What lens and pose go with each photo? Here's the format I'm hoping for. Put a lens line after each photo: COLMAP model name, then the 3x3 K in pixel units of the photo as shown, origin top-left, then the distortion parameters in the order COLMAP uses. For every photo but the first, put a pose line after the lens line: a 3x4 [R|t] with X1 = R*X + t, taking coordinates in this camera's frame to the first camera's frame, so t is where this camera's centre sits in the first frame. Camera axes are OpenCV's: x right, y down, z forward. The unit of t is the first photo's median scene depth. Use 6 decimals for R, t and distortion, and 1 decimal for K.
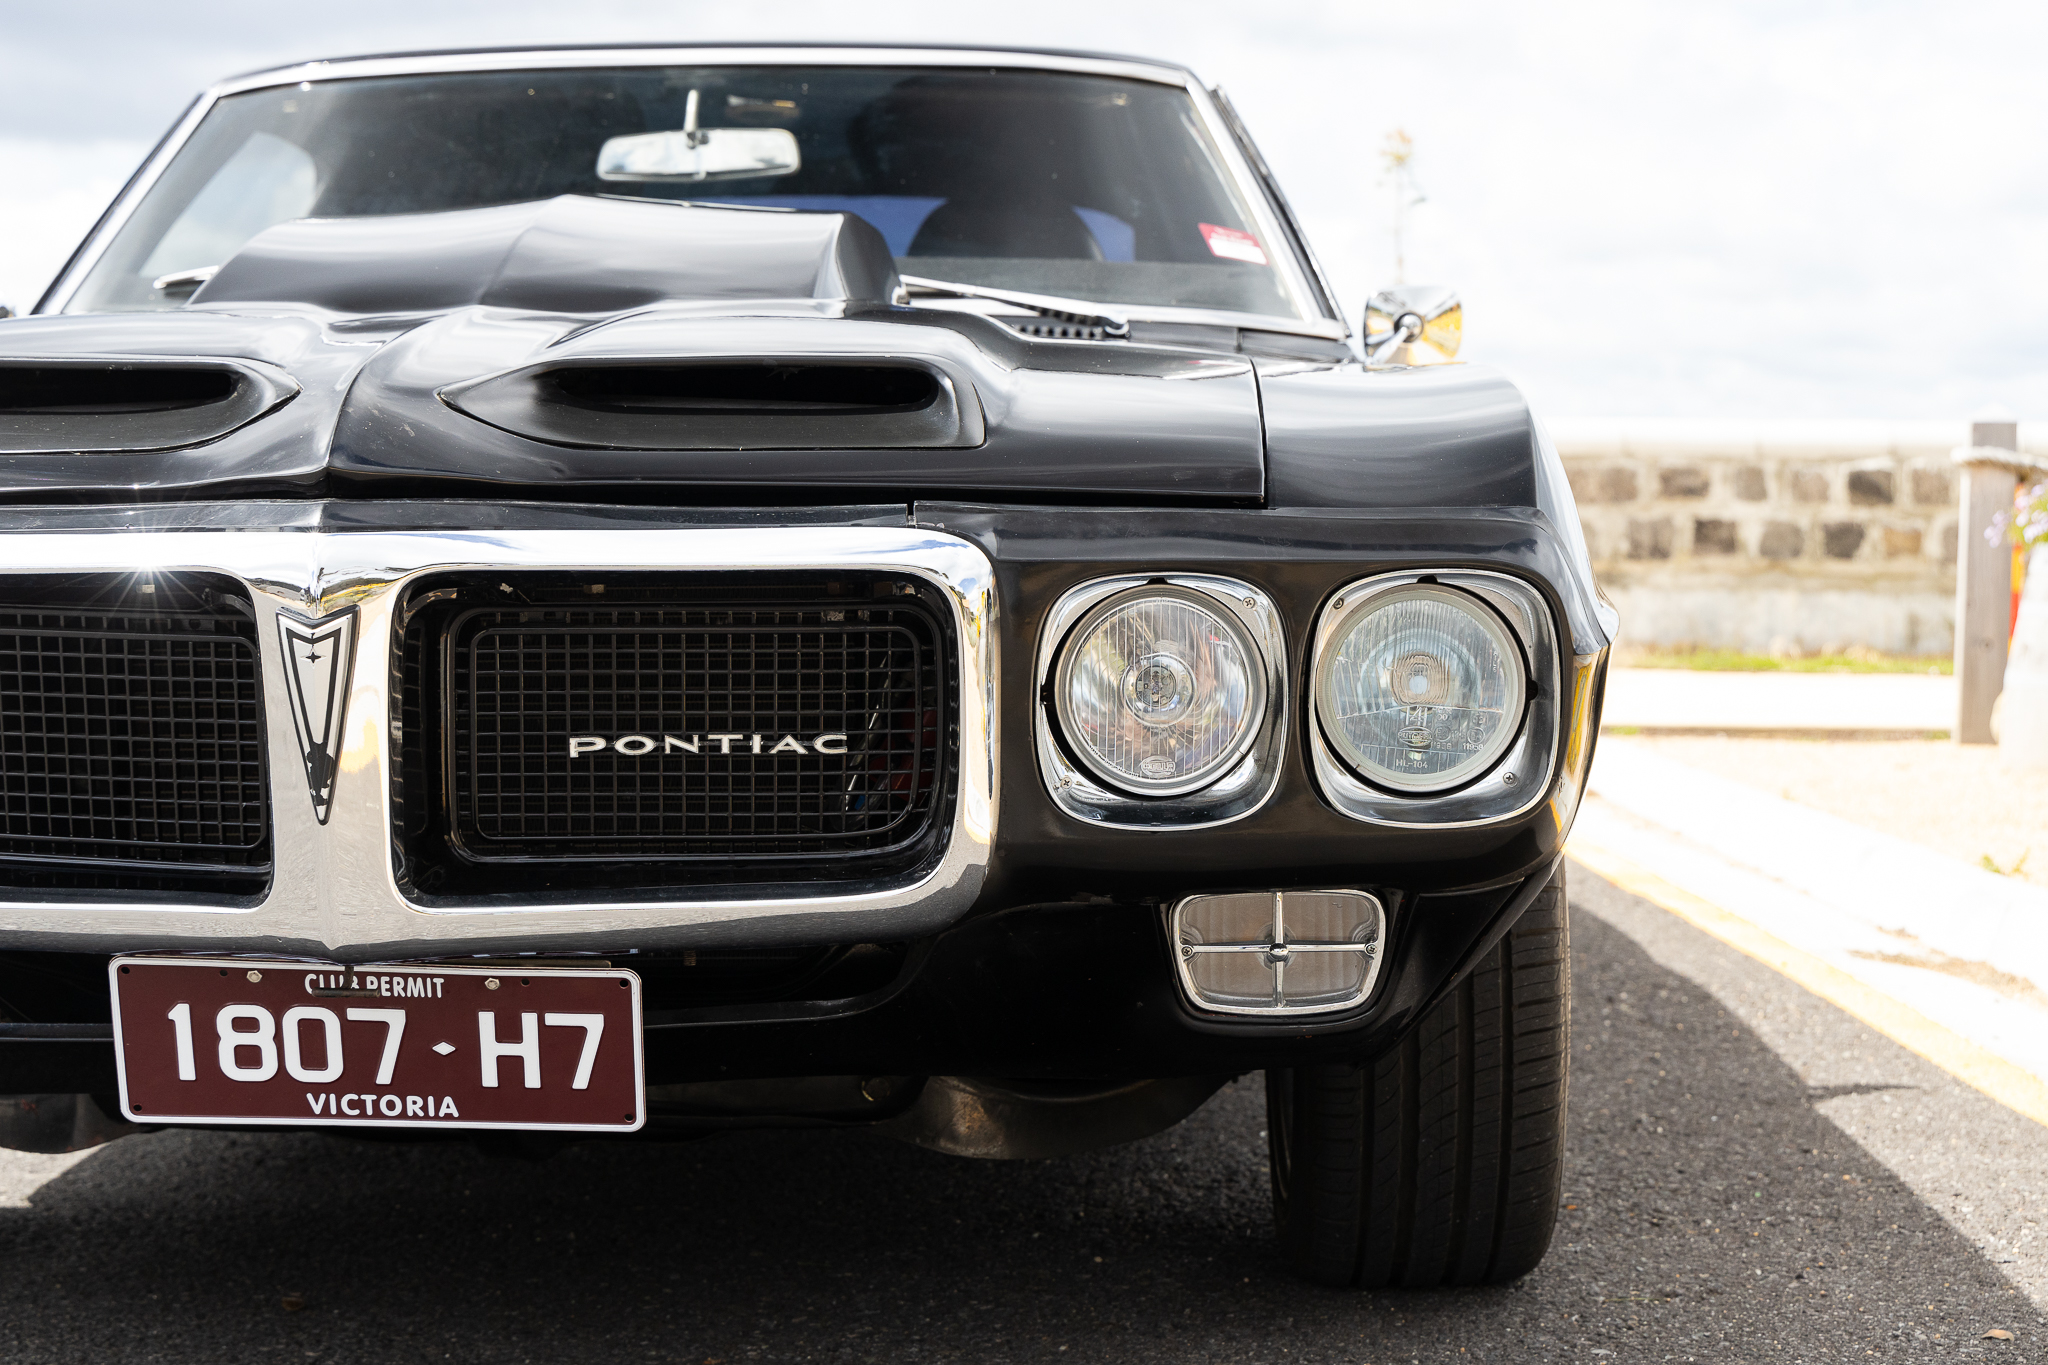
lens RADIAL K [[3506.9, 0, 1029.2], [0, 3506.9, 718.2], [0, 0, 1]] dist [0.043397, 0.000000]
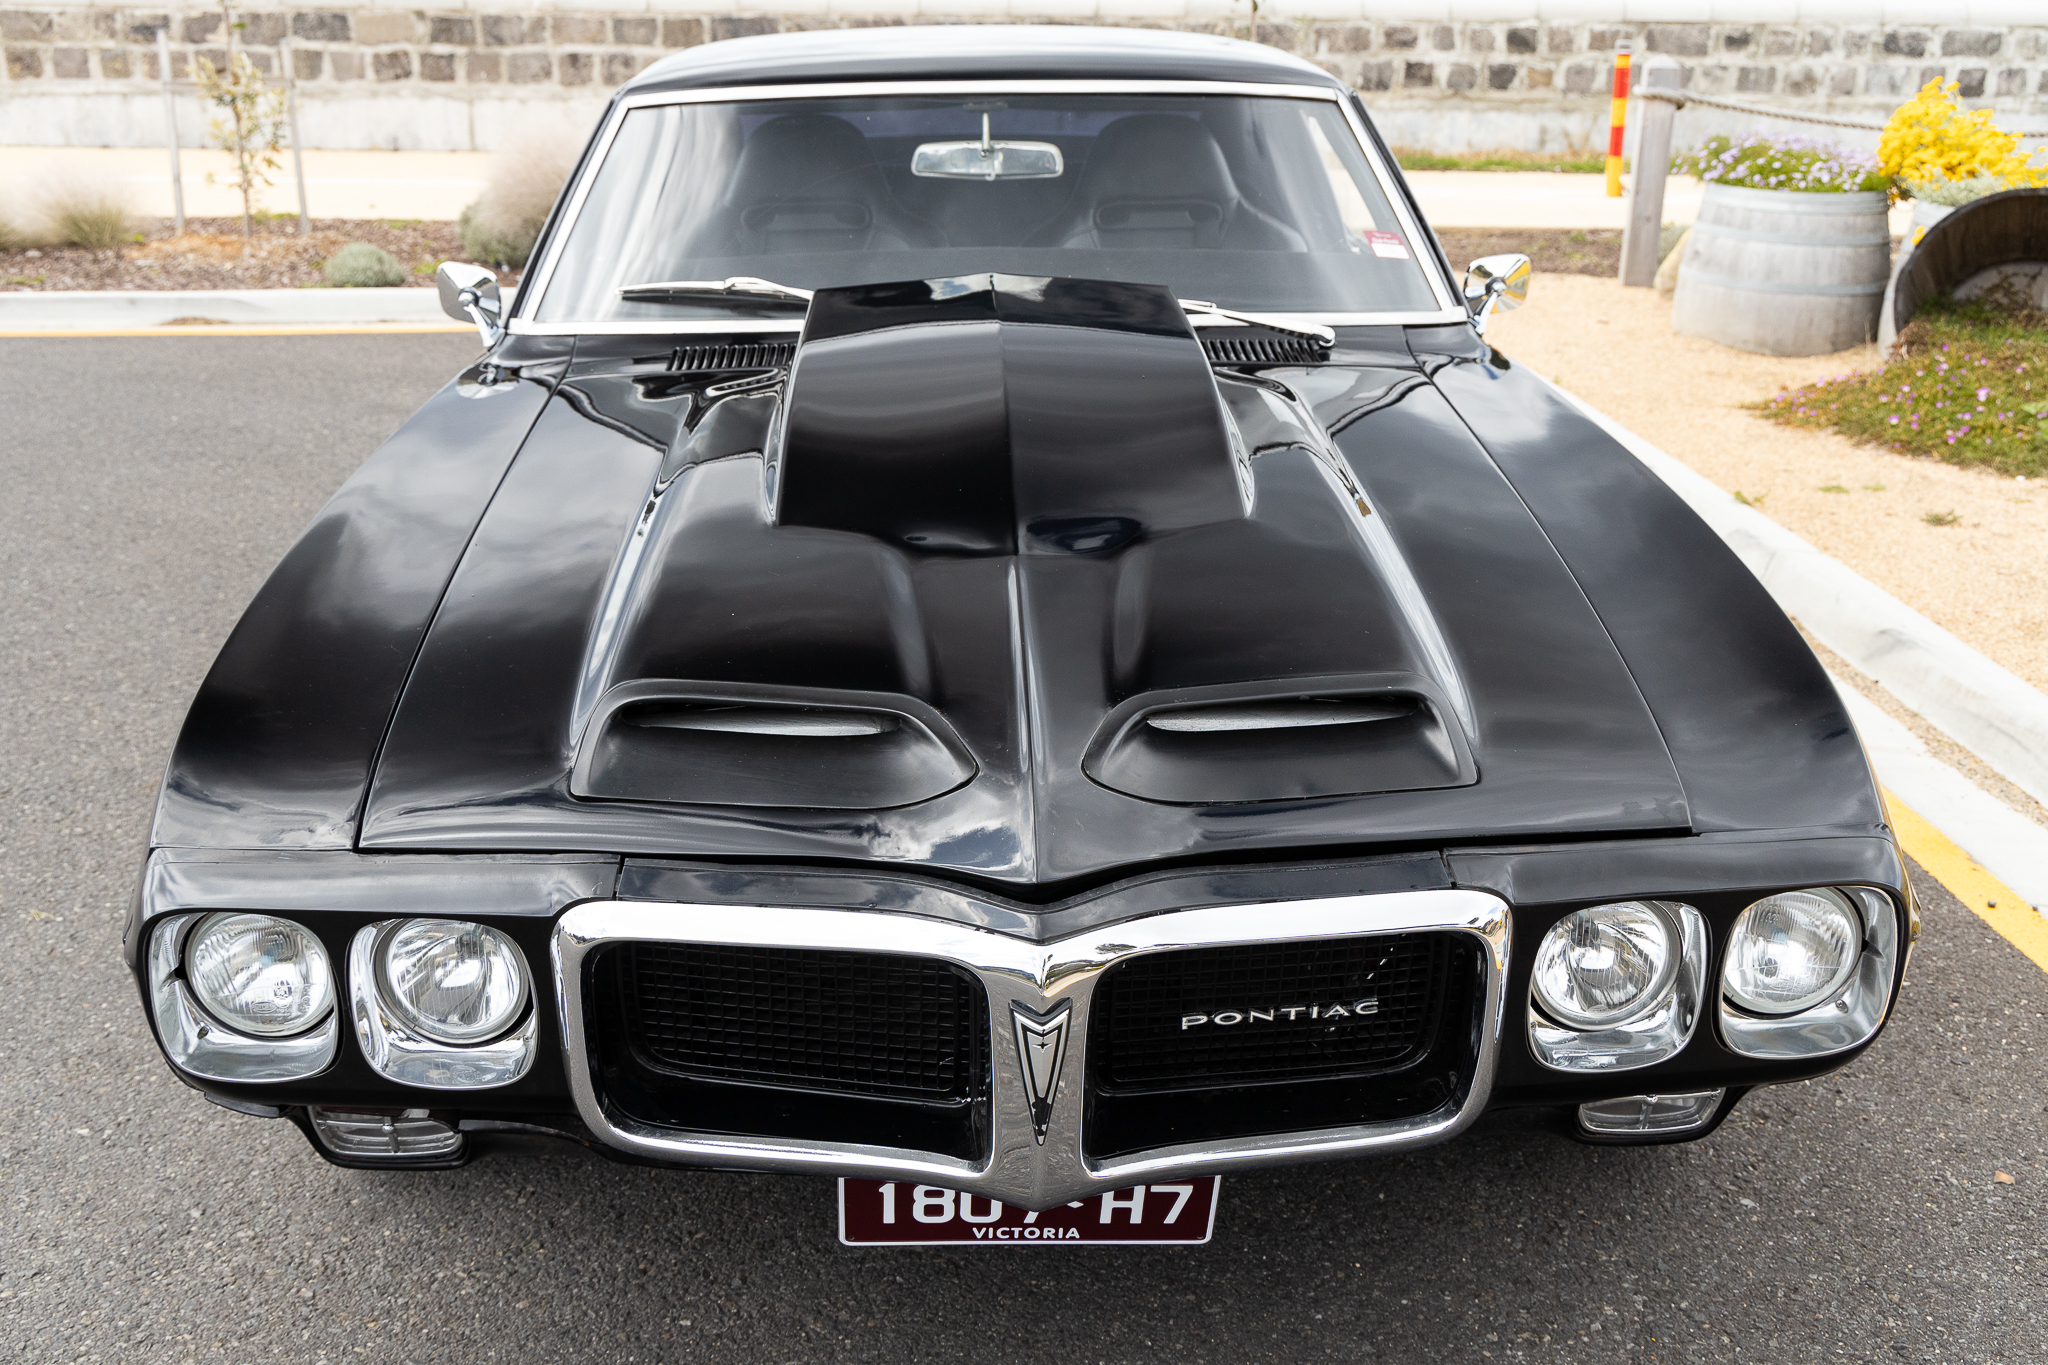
lens RADIAL K [[2167.7, 0, 1006.3], [0, 2167.7, 700.5], [0, 0, 1]] dist [0.006411, 0.000000]
pose [[0.998798, -0.015510, 0.046508, -0.229811], [0.002354, 0.962721, 0.270487, -0.329882], [-0.048969, -0.270052, 0.961600, 0.226344]]
